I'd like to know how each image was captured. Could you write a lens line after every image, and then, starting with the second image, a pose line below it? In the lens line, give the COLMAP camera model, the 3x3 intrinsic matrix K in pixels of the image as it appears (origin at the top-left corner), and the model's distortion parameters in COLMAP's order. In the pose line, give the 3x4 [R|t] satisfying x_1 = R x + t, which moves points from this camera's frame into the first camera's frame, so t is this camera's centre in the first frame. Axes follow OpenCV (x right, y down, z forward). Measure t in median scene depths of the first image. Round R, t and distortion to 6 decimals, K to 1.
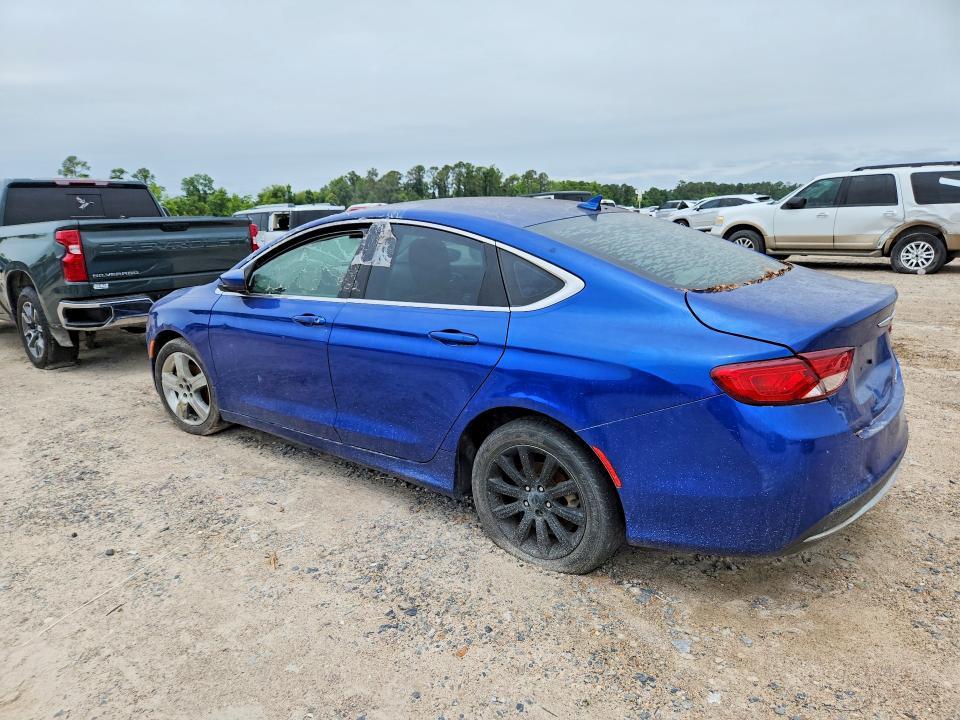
lens RADIAL K [[647.4, 0, 470.4], [0, 647.4, 379.3], [0, 0, 1]] dist [0.044957, -0.033973]
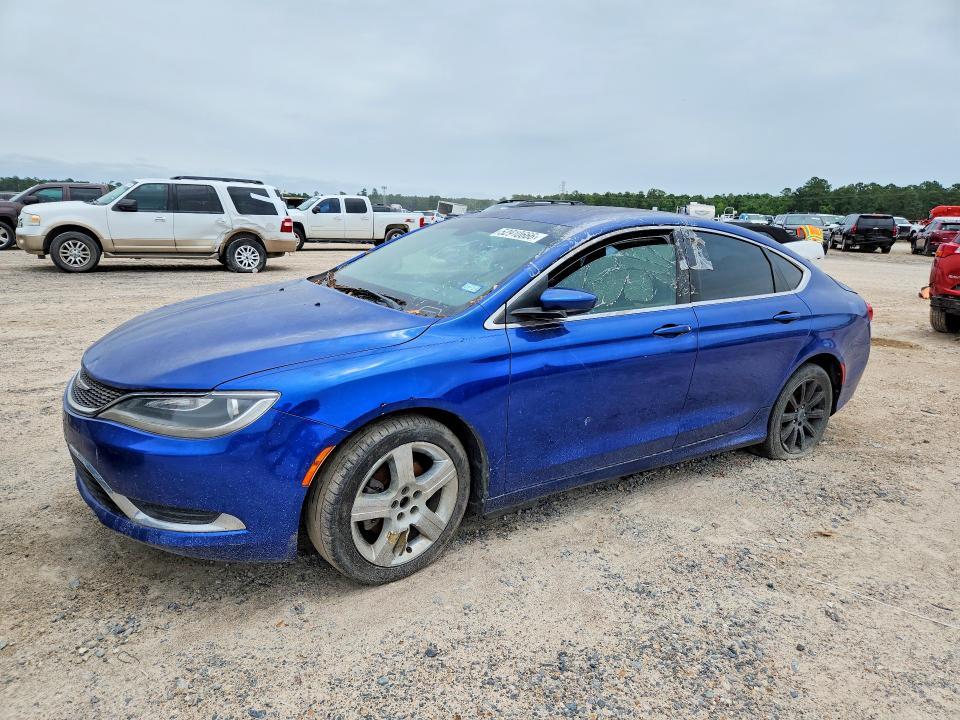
lens RADIAL K [[647.4, 0, 476.3], [0, 647.4, 366.9], [0, 0, 1]] dist [0.044957, -0.033973]
pose [[0.288936, -0.179166, 0.940434, -0.343041], [0.199769, 0.971990, 0.123802, -0.059280], [-0.936274, 0.152099, 0.316635, 0.270246]]
